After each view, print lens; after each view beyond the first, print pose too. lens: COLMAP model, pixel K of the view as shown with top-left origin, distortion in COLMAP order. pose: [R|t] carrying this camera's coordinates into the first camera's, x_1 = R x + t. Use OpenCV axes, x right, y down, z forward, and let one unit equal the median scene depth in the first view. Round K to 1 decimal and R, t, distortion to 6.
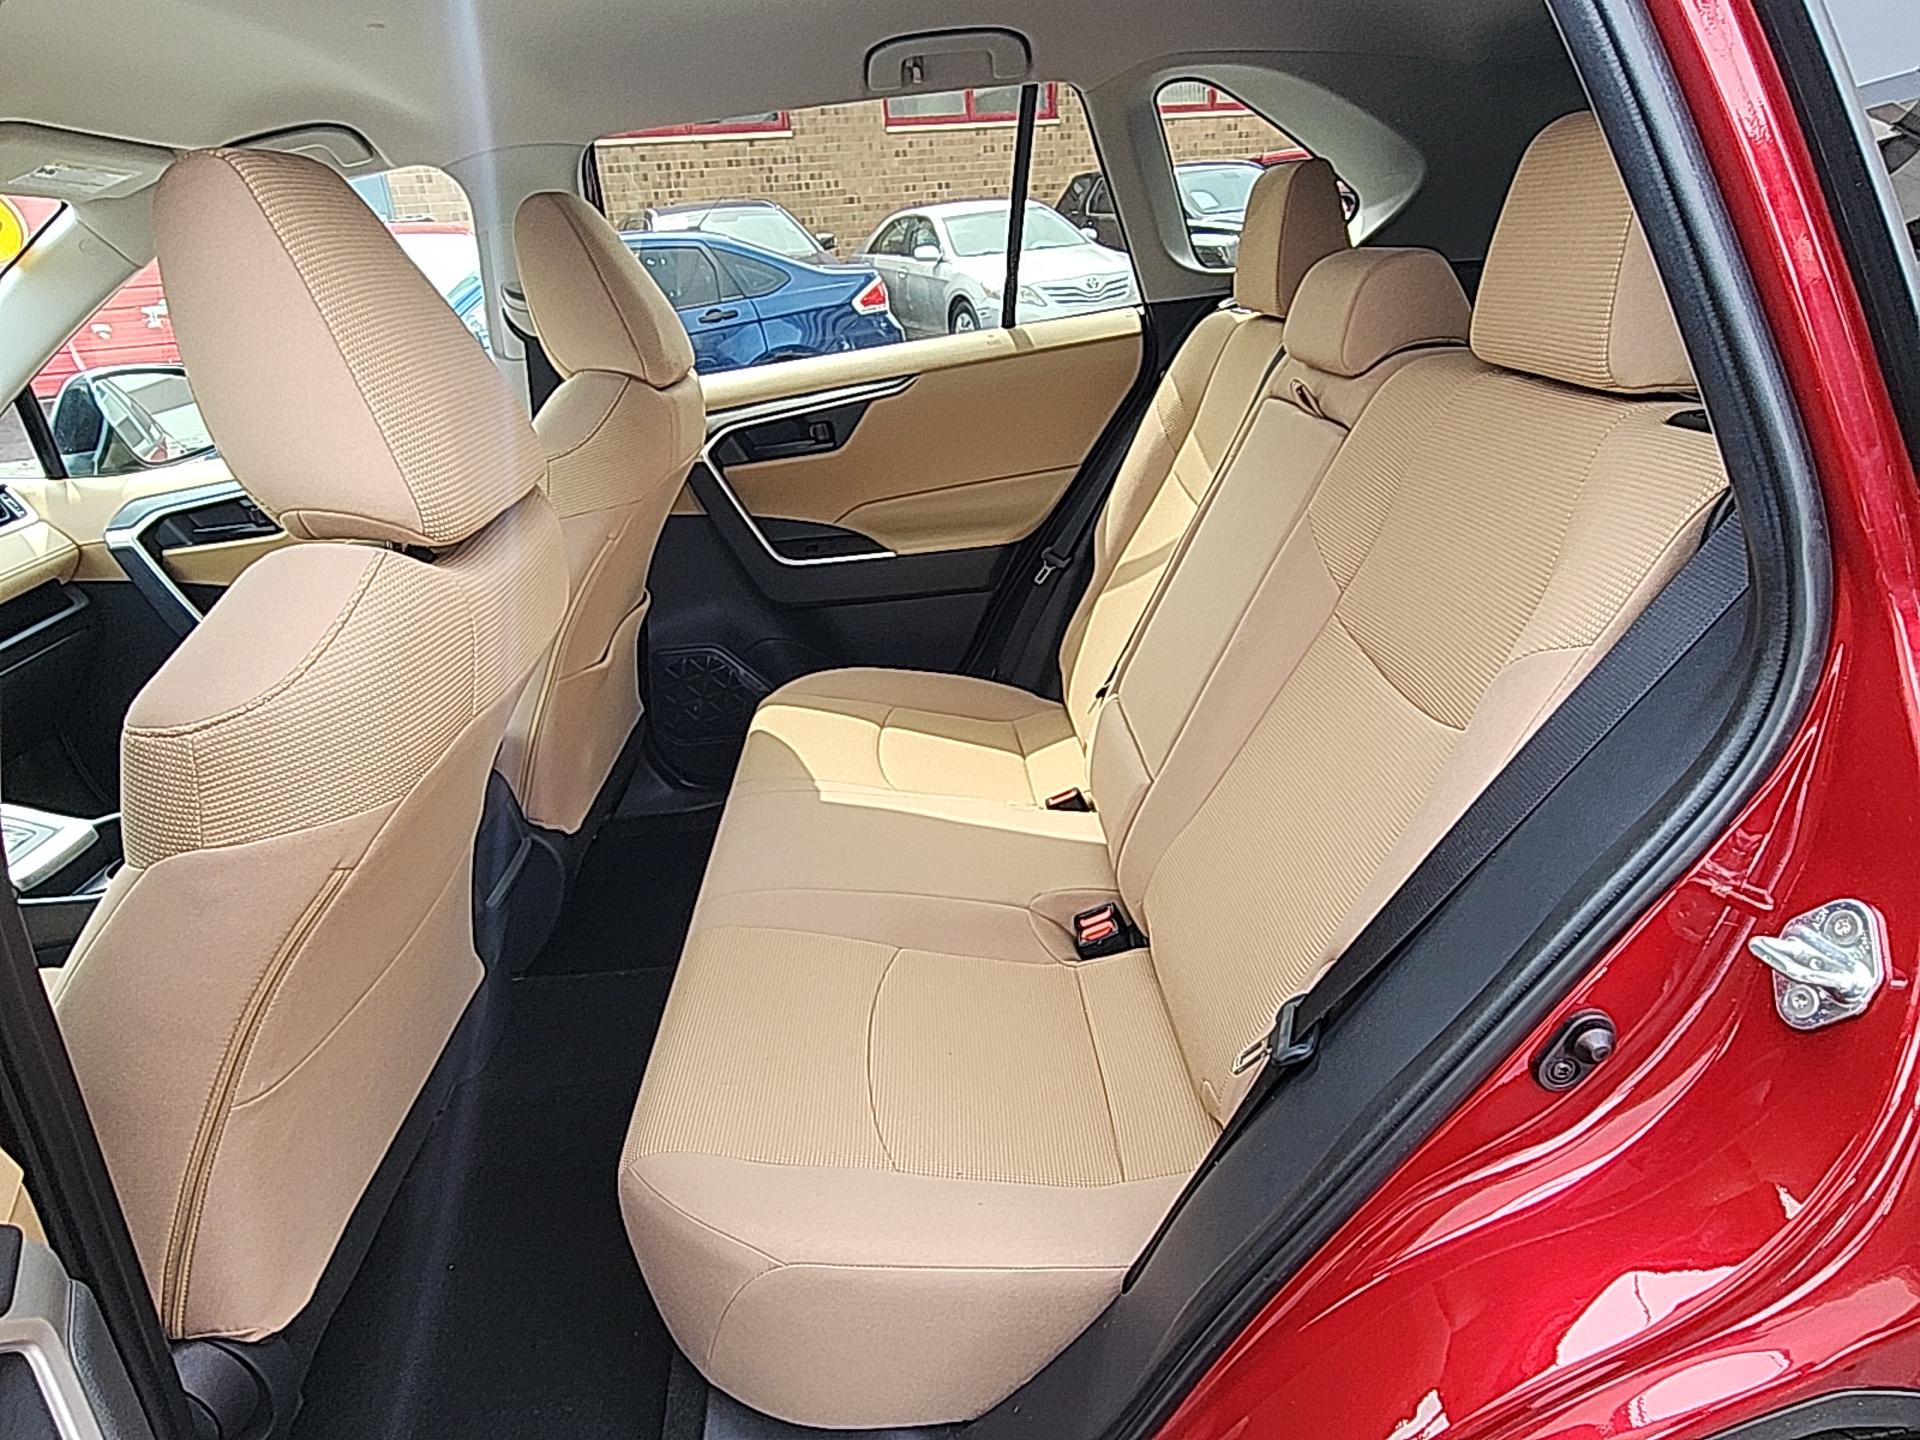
lens RADIAL K [[788.0, 0, 960.0], [0, 788.0, 720.0], [0, 0, 1]] dist [0.001104, 0.000001]
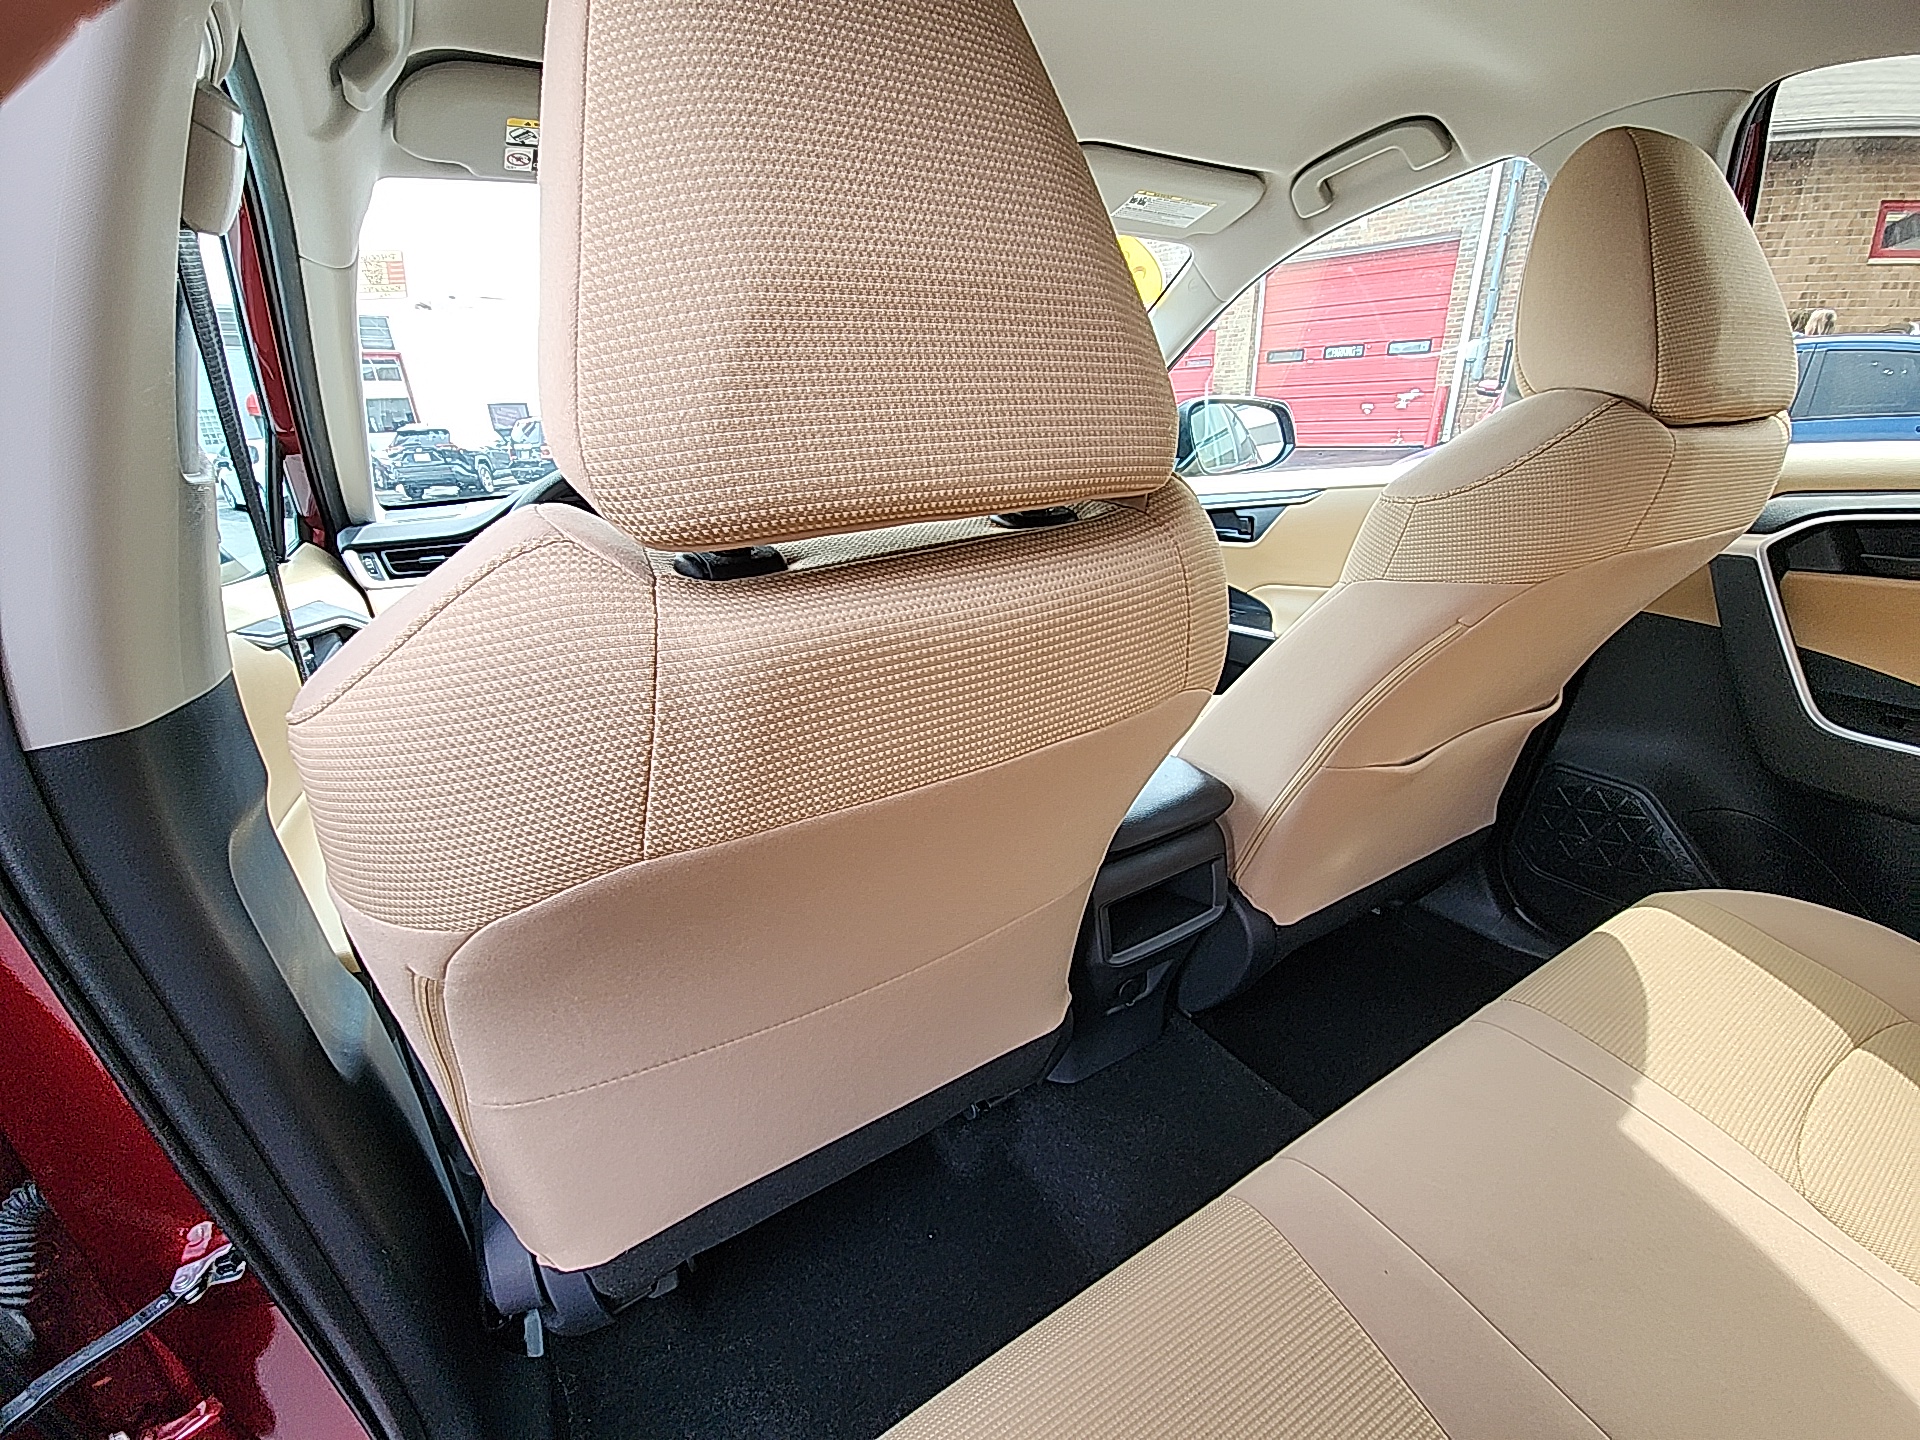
lens RADIAL K [[788.0, 0, 960.0], [0, 788.0, 720.0], [0, 0, 1]] dist [0.001104, 0.000001]
pose [[0.438408, 0.371112, -0.818581, -0.020841], [-0.419677, 0.889912, 0.178684, -0.055756], [0.794776, 0.265203, 0.545891, 0.175571]]
